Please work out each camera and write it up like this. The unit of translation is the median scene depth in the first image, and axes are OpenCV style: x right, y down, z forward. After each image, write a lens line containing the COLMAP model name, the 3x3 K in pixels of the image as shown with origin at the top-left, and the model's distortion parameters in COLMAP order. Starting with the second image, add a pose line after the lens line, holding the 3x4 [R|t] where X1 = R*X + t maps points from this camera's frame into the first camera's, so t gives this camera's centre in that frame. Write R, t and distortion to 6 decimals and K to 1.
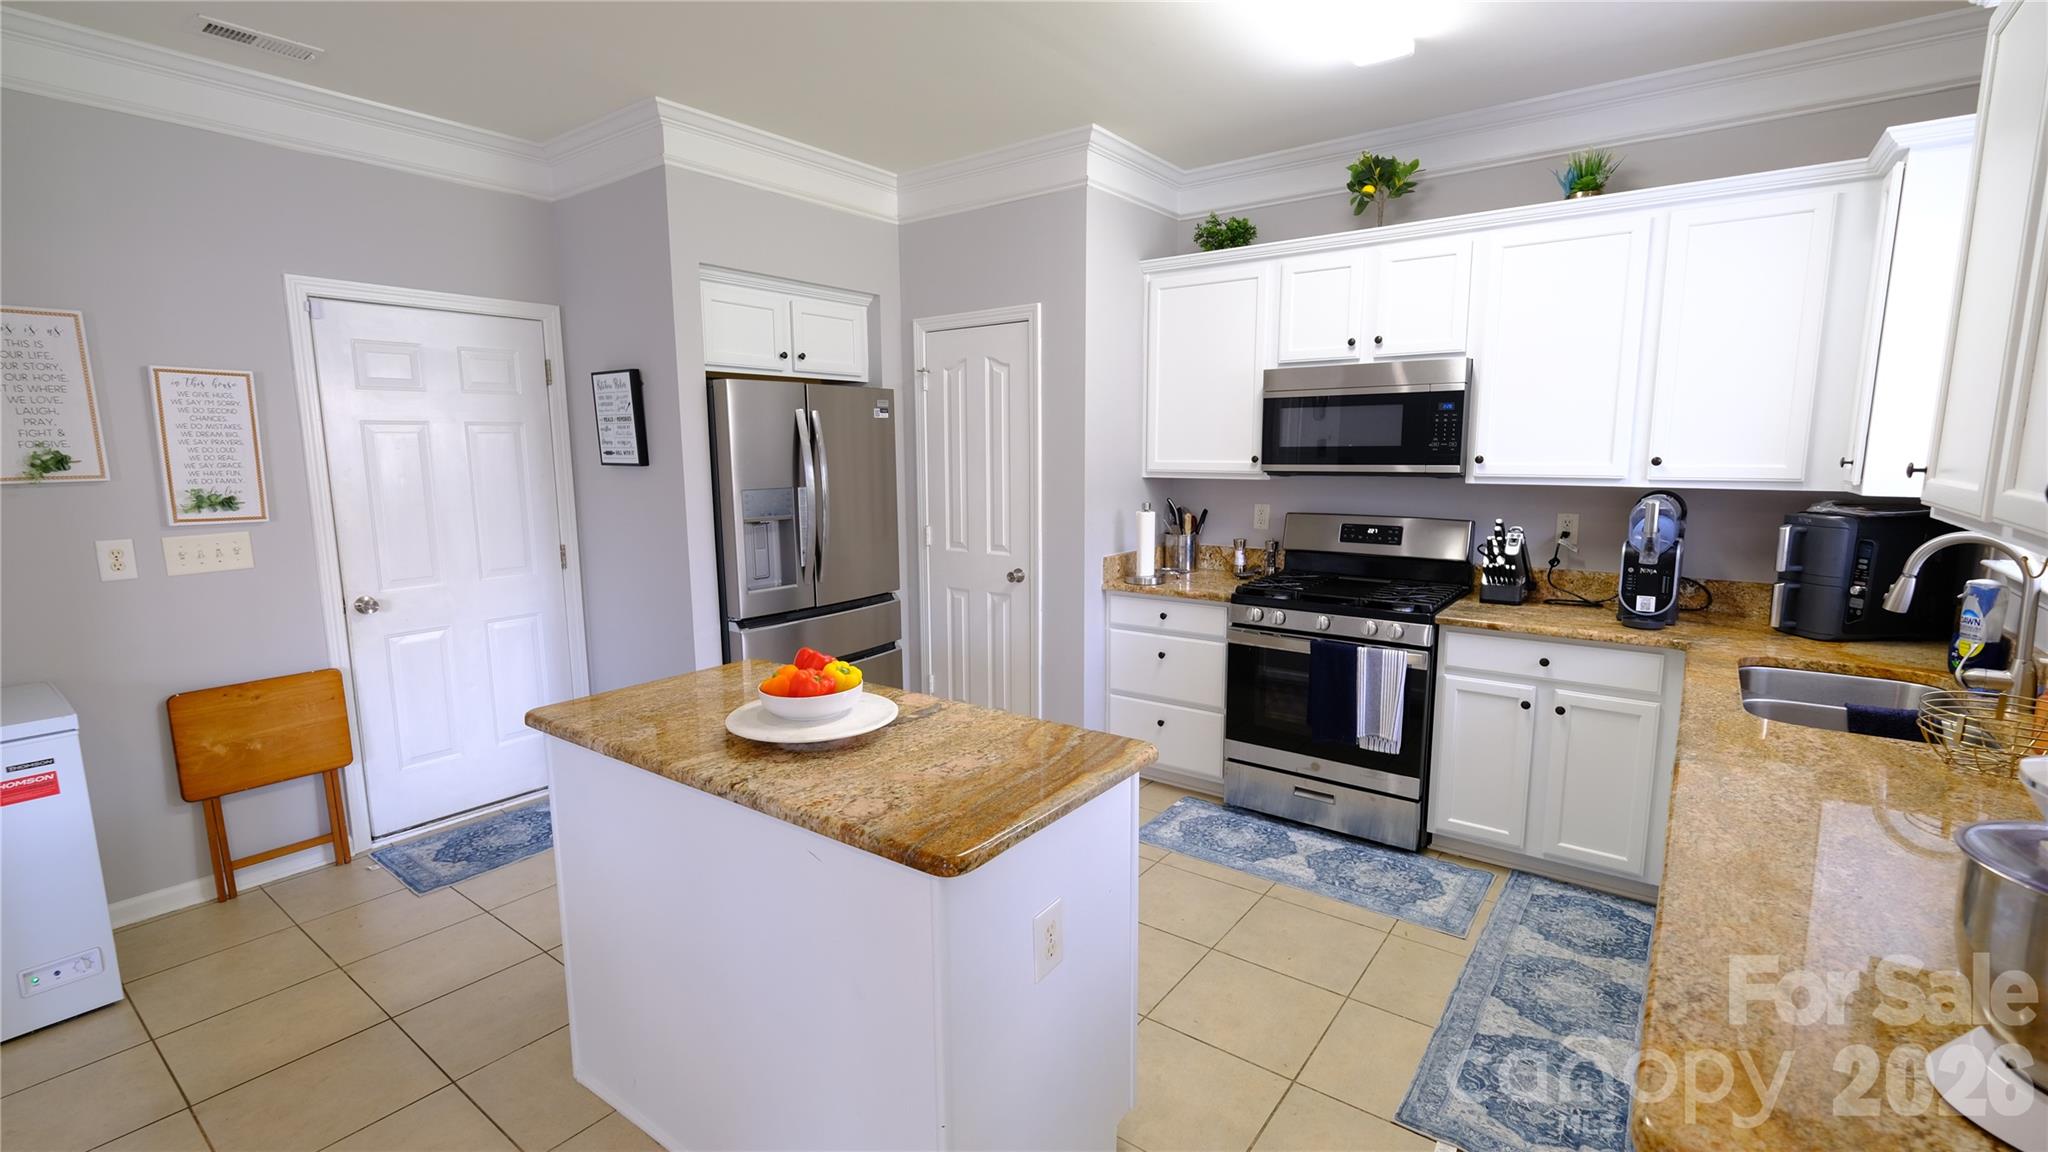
lens RADIAL K [[897.2, 0, 1023.2], [0, 897.2, 576.6], [0, 0, 1]] dist [-0.001724, 0.000993]
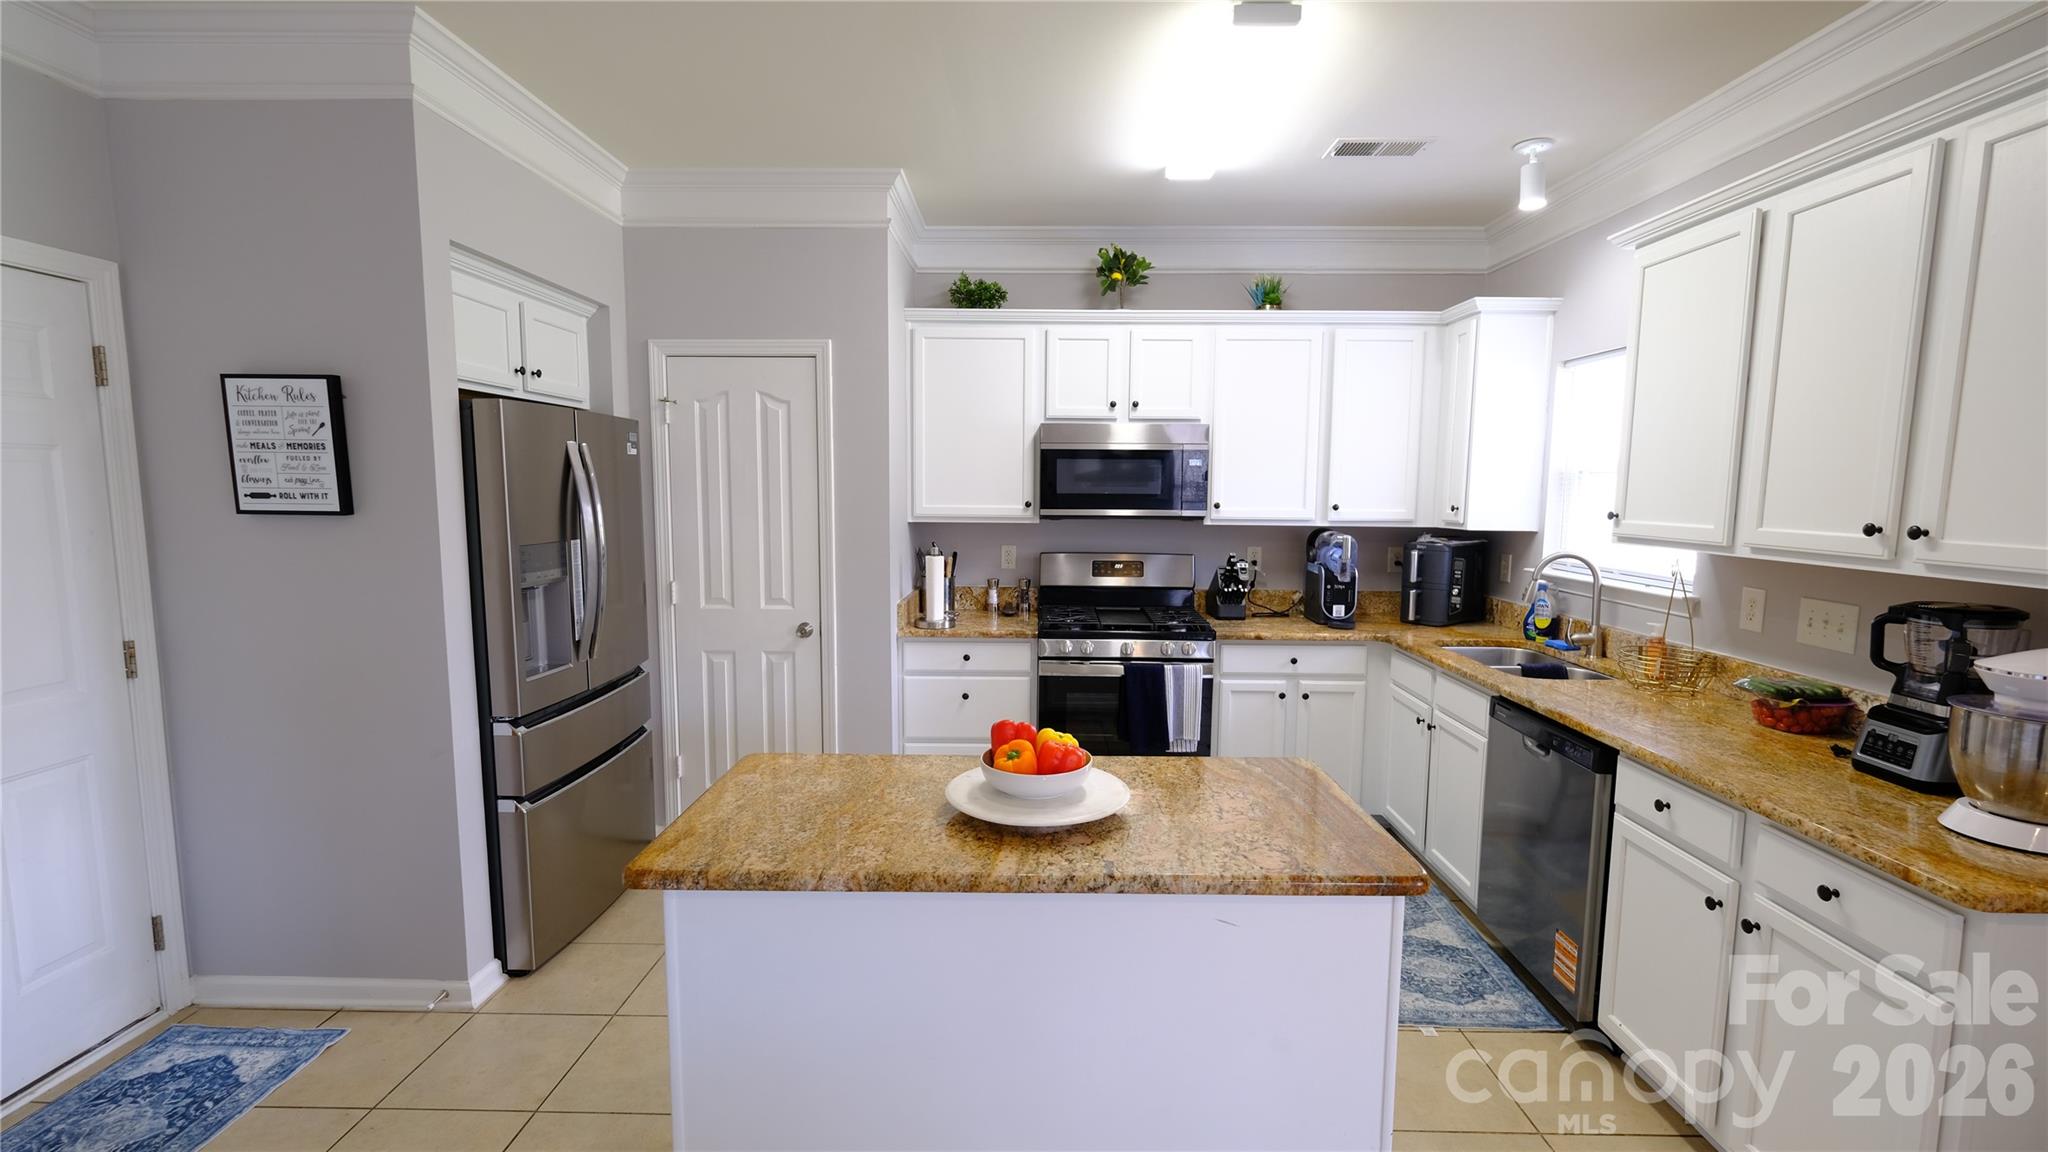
lens RADIAL K [[897.2, 0, 1025.5], [0, 897.2, 579.7], [0, 0, 1]] dist [-0.001724, 0.000993]
pose [[0.807967, -0.049220, 0.587168, -0.446191], [0.072105, 0.997275, -0.015622, -0.027287], [-0.584799, 0.054960, 0.809314, 0.149773]]
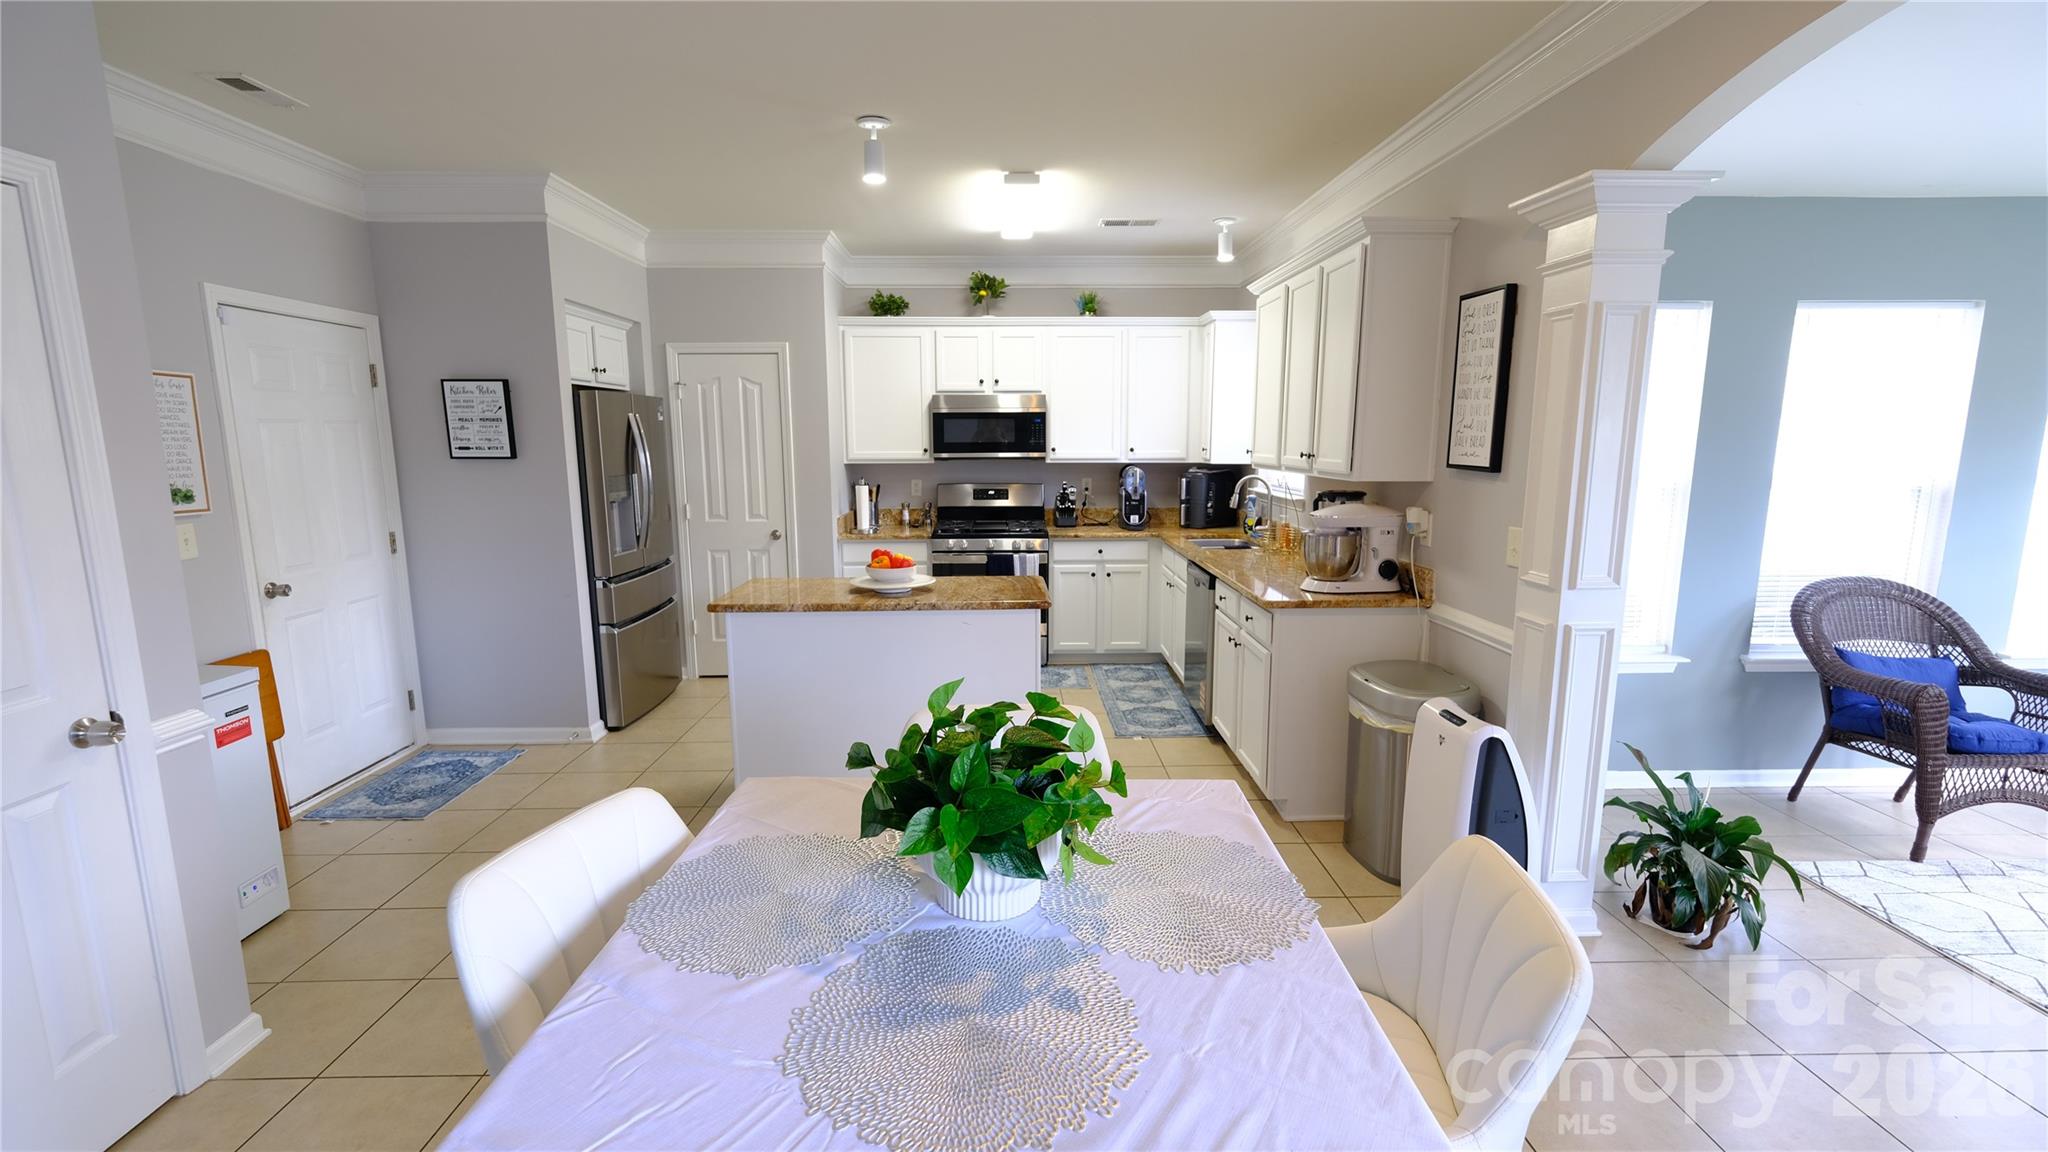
lens RADIAL K [[897.2, 0, 1022.4], [0, 897.2, 578.6], [0, 0, 1]] dist [-0.001724, 0.000993]
pose [[0.783915, -0.093659, 0.613763, -0.703480], [0.088240, 0.995328, 0.039183, 0.056272], [-0.614565, 0.023442, 0.788518, -0.414618]]
